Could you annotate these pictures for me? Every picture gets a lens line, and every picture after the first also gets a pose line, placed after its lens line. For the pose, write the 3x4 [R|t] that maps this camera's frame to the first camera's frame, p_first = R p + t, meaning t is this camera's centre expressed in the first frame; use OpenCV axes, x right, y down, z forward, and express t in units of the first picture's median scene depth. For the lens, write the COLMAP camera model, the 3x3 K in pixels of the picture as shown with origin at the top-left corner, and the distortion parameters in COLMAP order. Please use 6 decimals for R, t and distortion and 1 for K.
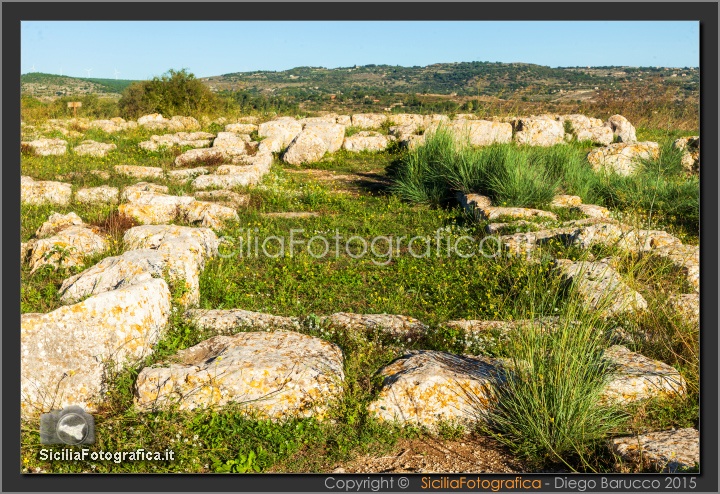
lens RADIAL K [[1013.2, 0, 360.2], [0, 1013.2, 248.4], [0, 0, 1]] dist [0.034372, 0.000000]
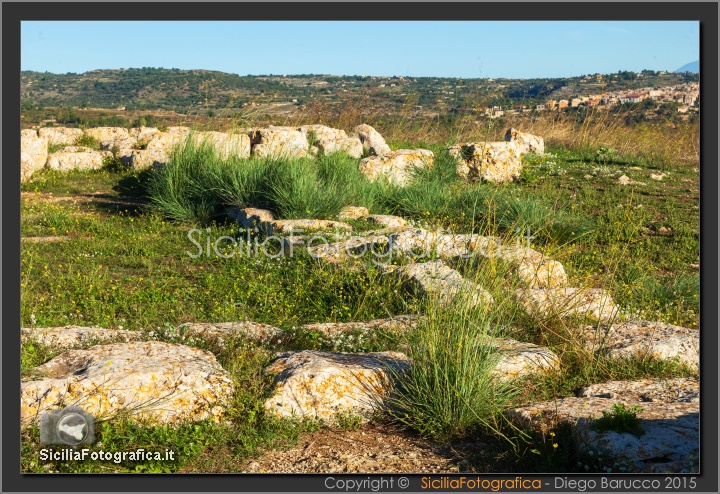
lens RADIAL K [[1343.6, 0, 359.9], [0, 1343.6, 246.2], [0, 0, 1]] dist [0.043898, 0.000000]
pose [[0.949486, -0.035746, 0.311768, -0.165365], [0.052821, 0.997521, -0.046494, 0.039095], [-0.309333, 0.060613, 0.949020, -0.138132]]
